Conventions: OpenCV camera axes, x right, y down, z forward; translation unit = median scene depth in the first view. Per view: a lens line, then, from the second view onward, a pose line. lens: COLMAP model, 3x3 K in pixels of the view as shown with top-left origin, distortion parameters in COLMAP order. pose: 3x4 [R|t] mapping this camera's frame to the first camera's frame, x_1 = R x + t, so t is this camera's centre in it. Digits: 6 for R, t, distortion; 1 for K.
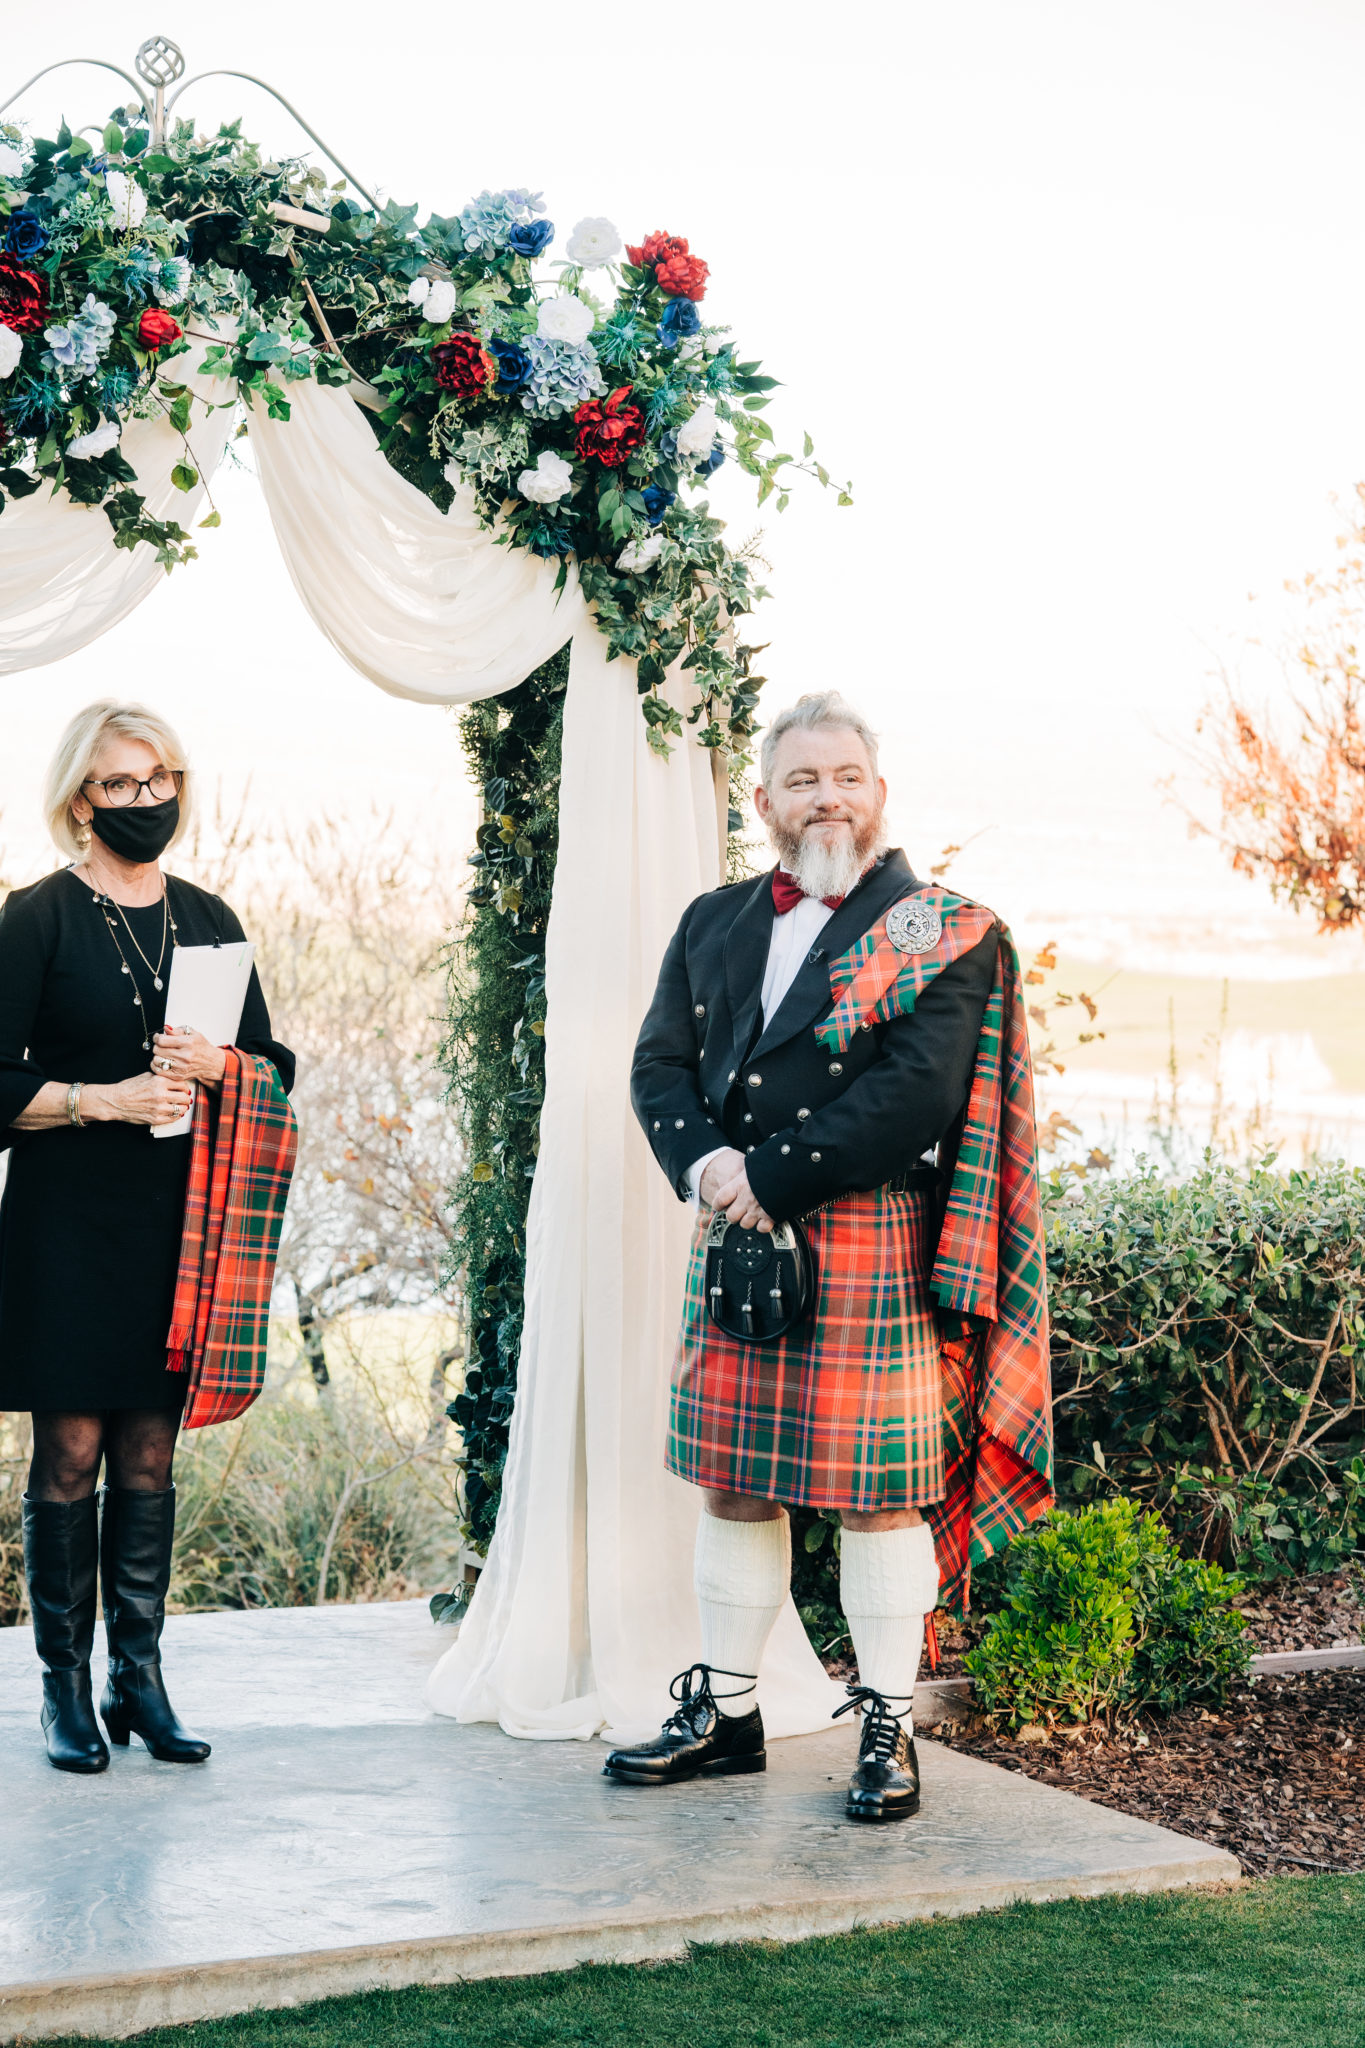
lens RADIAL K [[4972.6, 0, 753.4], [0, 4972.6, 1023.7], [0, 0, 1]] dist [0.032039, 0.681686]
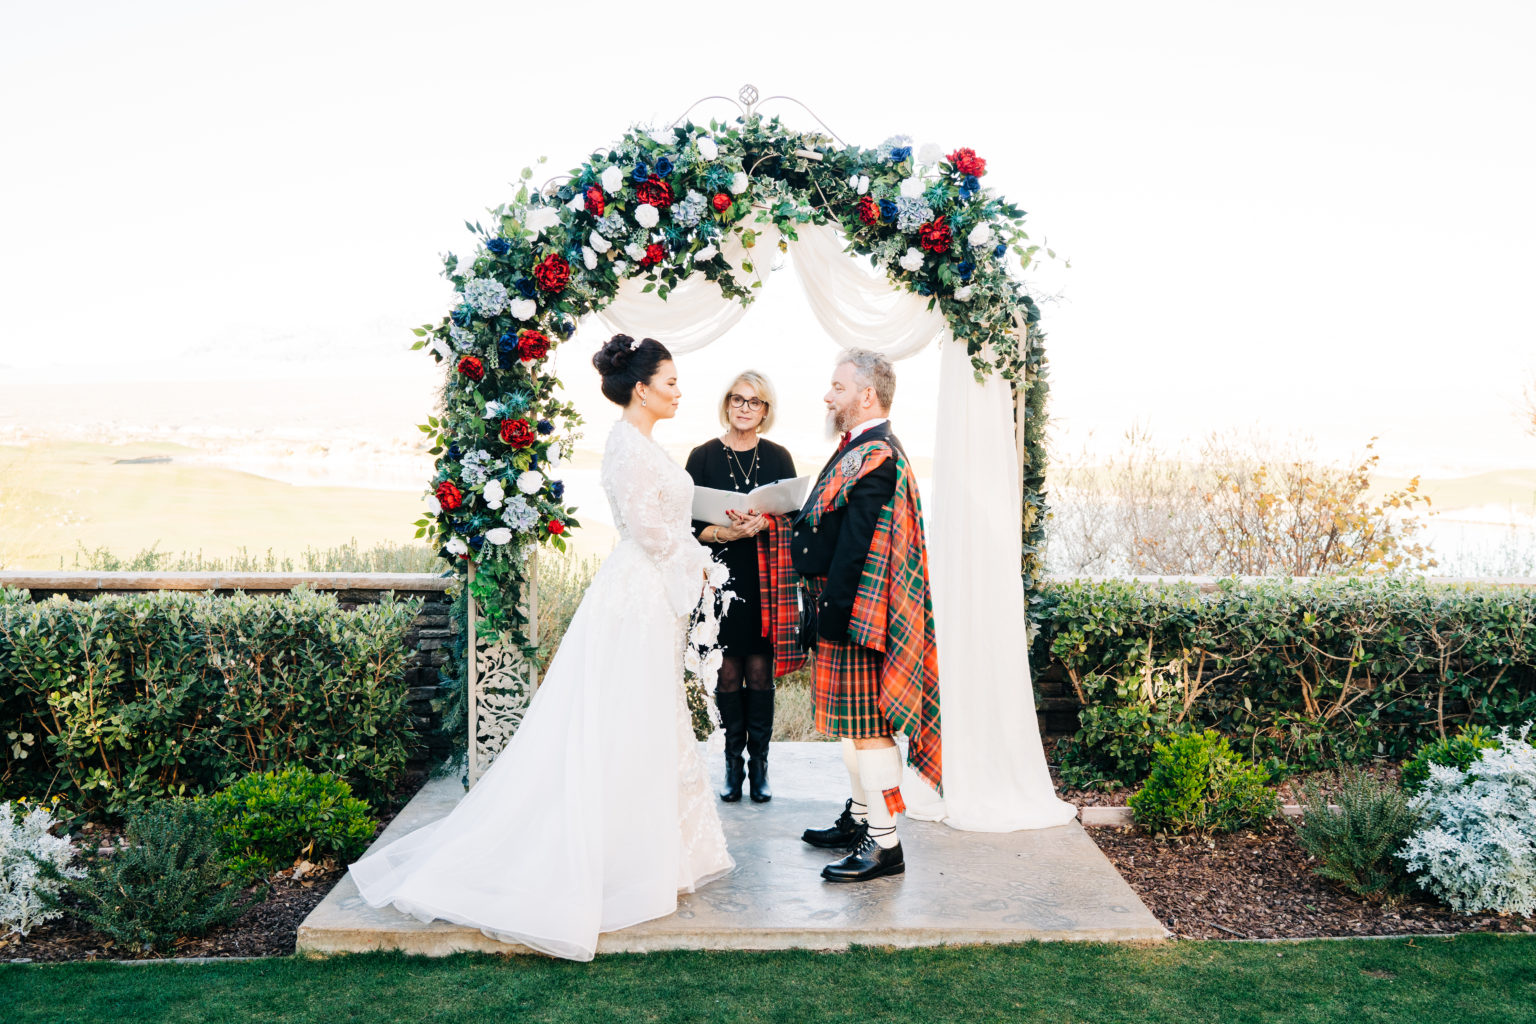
lens RADIAL K [[1532.2, 0, 765.3], [0, 1532.2, 446.6], [0, 0, 1]] dist [-0.059145, 0.002272]
pose [[0.889385, -0.007734, -0.457094, 0.216474], [-0.012538, 0.999068, -0.041300, 0.004122], [0.456987, 0.042462, 0.888459, 0.361870]]
